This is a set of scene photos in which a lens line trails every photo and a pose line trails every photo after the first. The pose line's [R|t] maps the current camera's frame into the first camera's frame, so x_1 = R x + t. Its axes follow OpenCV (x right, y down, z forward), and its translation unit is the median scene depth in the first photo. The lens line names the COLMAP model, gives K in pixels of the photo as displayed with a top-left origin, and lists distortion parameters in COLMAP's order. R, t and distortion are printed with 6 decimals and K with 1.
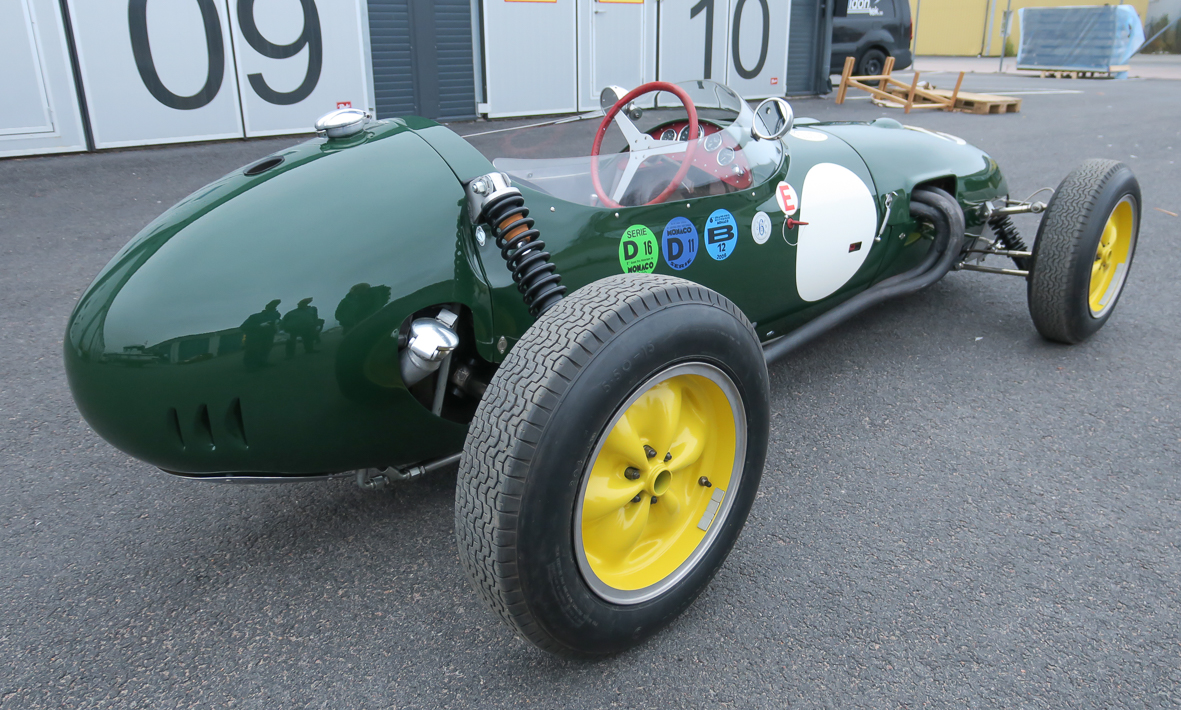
lens RADIAL K [[834.5, 0, 590.5], [0, 834.5, 355.0], [0, 0, 1]] dist [-0.036795, -0.001483]
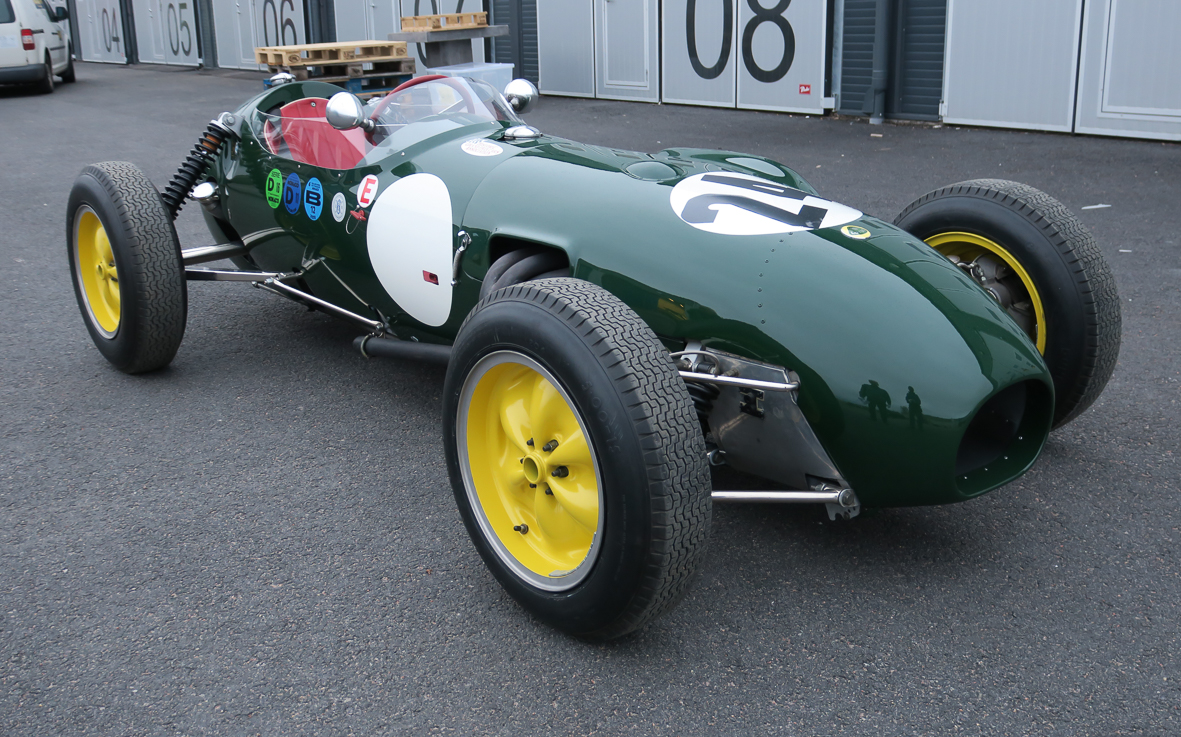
lens RADIAL K [[1192.7, 0, 590.5], [0, 1192.7, 368.5], [0, 0, 1]] dist [-0.196201, 0.002809]
pose [[-0.133478, 0.284757, -0.949261, 1.624507], [-0.316703, 0.895353, 0.313118, -0.531102], [0.939086, 0.342428, -0.029326, 1.374720]]
